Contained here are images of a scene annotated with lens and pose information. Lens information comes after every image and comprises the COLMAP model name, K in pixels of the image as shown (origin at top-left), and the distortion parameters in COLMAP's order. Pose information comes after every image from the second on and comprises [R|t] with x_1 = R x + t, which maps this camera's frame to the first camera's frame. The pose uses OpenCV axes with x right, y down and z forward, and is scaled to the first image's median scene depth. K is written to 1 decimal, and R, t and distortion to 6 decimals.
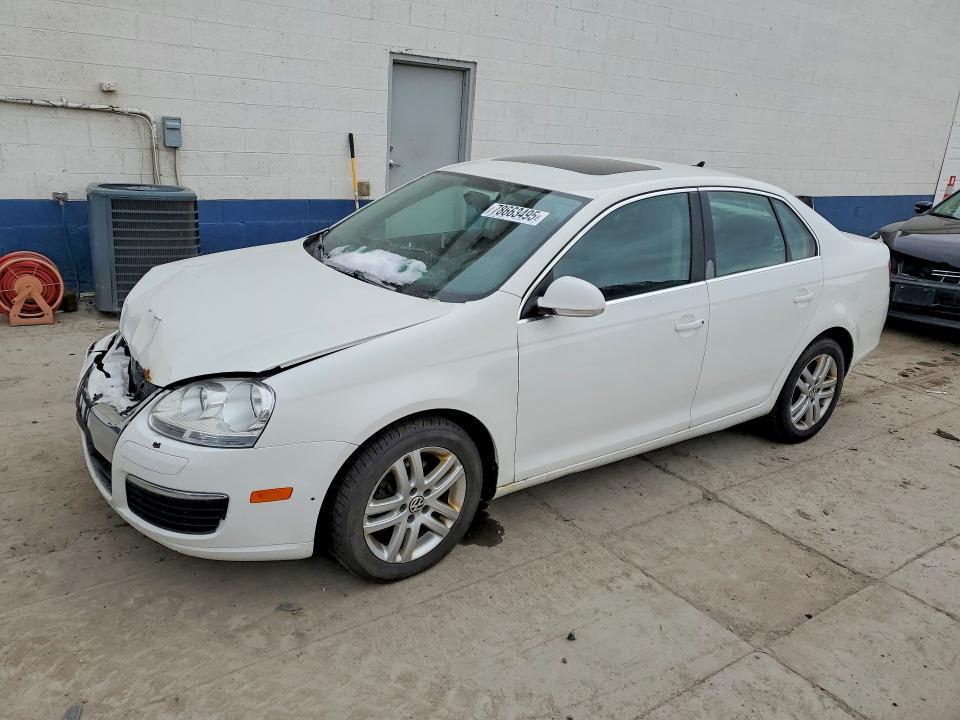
lens RADIAL K [[758.2, 0, 470.2], [0, 758.2, 364.8], [0, 0, 1]] dist [0.012291, 0.005553]
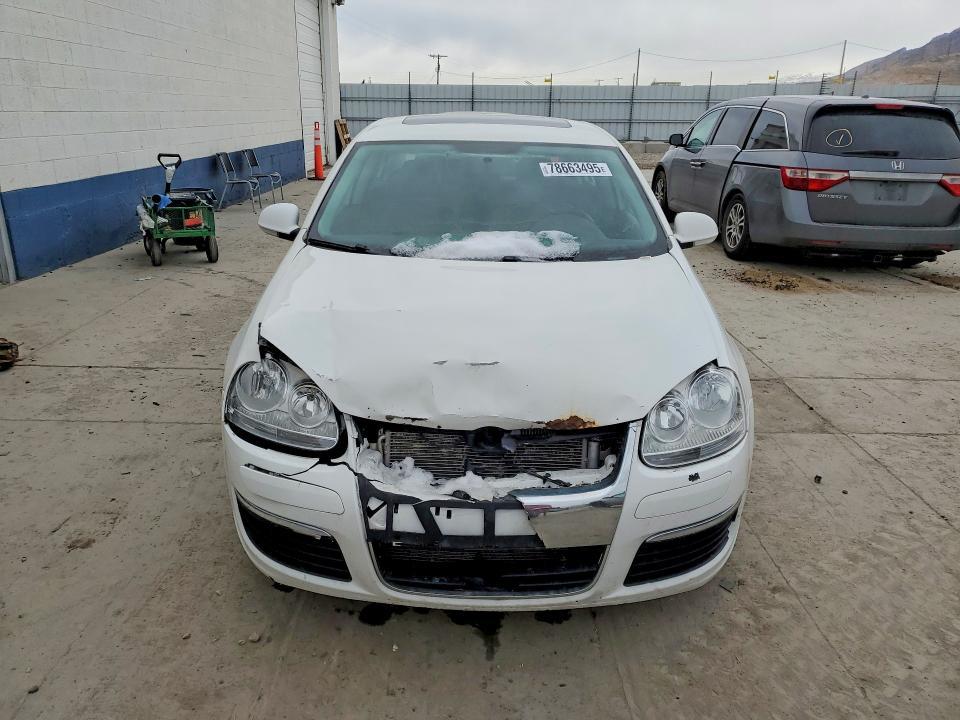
lens RADIAL K [[758.2, 0, 471.1], [0, 758.2, 353.2], [0, 0, 1]] dist [0.012291, 0.005553]
pose [[0.572341, -0.309040, 0.759552, -1.110219], [0.278362, 0.944486, 0.174531, -0.230909], [-0.771323, 0.111540, 0.626593, 0.626470]]
